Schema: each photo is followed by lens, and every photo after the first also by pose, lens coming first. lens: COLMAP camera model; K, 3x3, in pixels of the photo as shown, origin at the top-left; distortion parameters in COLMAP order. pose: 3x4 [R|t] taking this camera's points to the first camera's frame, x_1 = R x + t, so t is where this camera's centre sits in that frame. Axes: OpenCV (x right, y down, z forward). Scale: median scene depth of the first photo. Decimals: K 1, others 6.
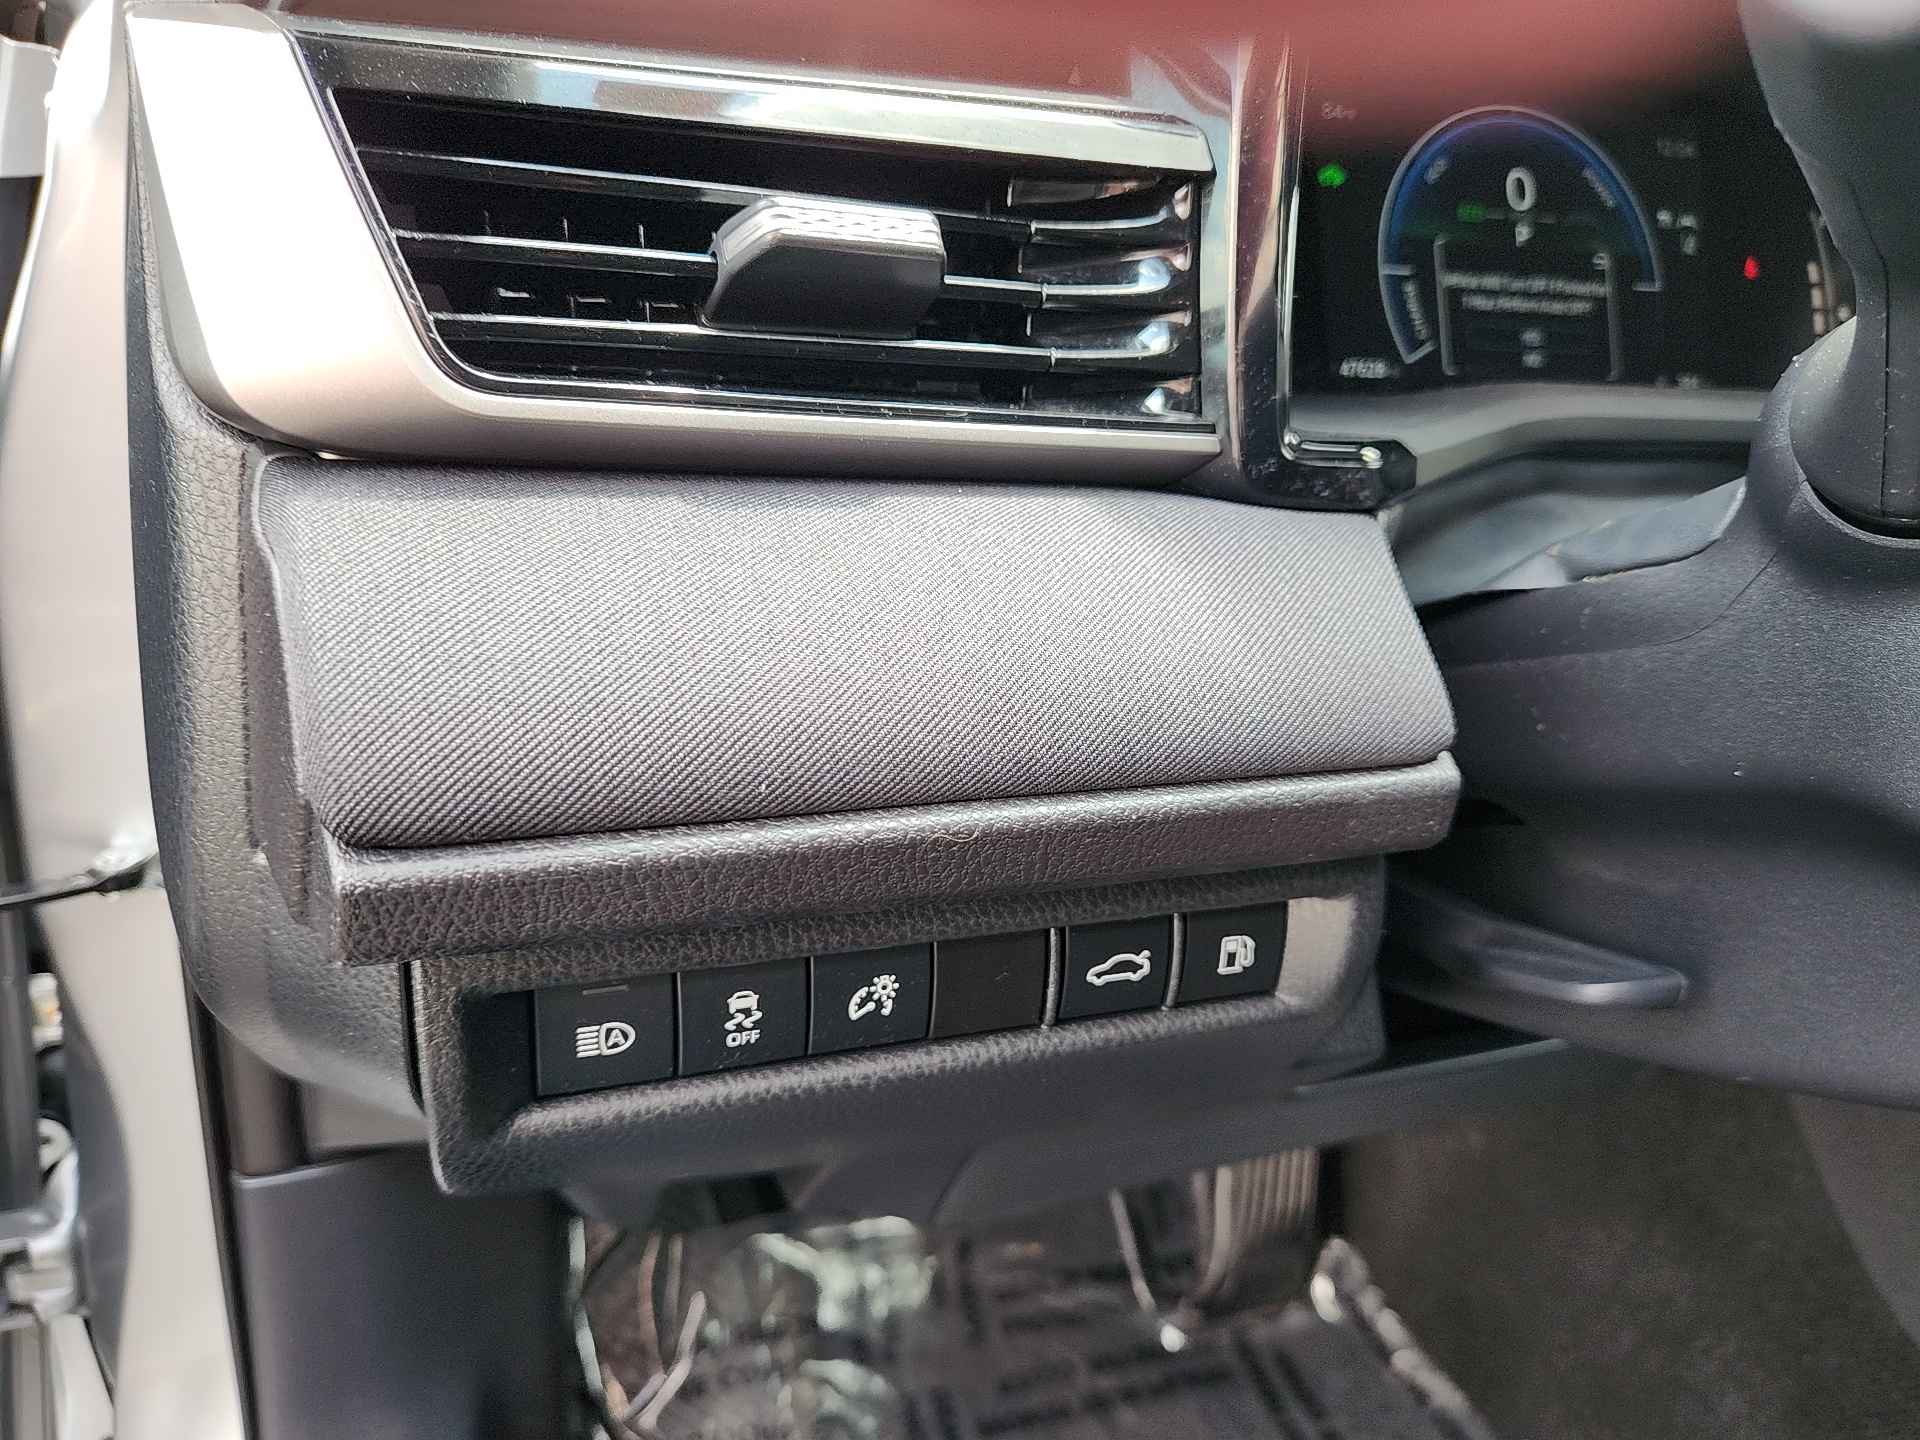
lens RADIAL K [[1382.4, 0, 965.9], [0, 1382.4, 670.7], [0, 0, 1]] dist [0.002372, -0.002926]
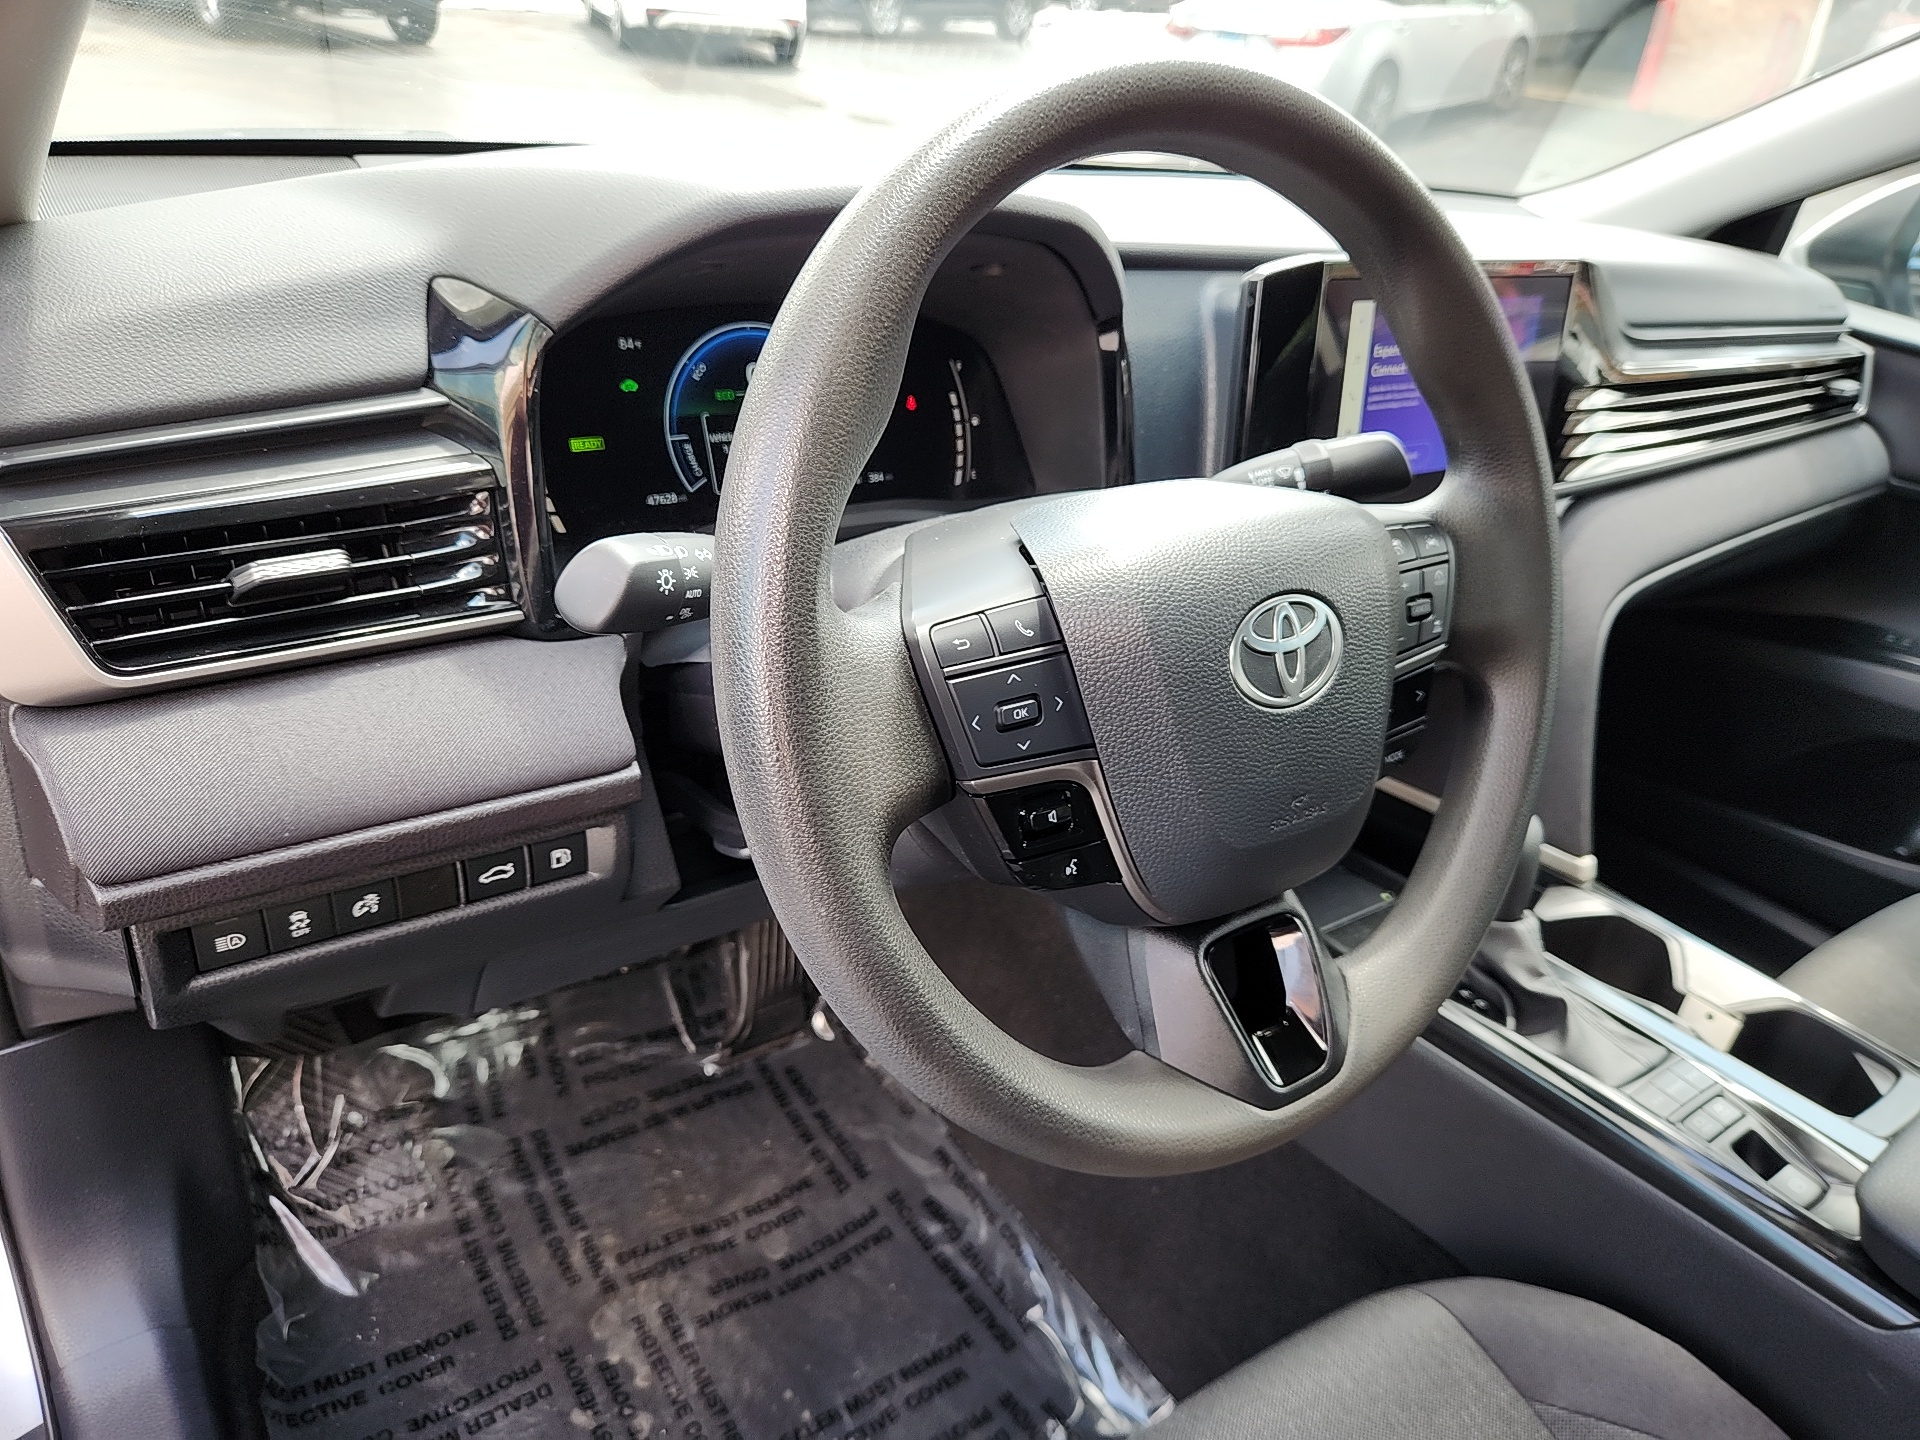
lens RADIAL K [[1349.1, 0, 960.0], [0, 1349.1, 720.0], [0, 0, 1]] dist [0.041935, -0.053925]
pose [[0.964625, -0.098199, 0.244652, 0.291264], [0.054666, 0.982371, 0.178768, -0.323098], [-0.257894, -0.159070, 0.952989, -1.040300]]
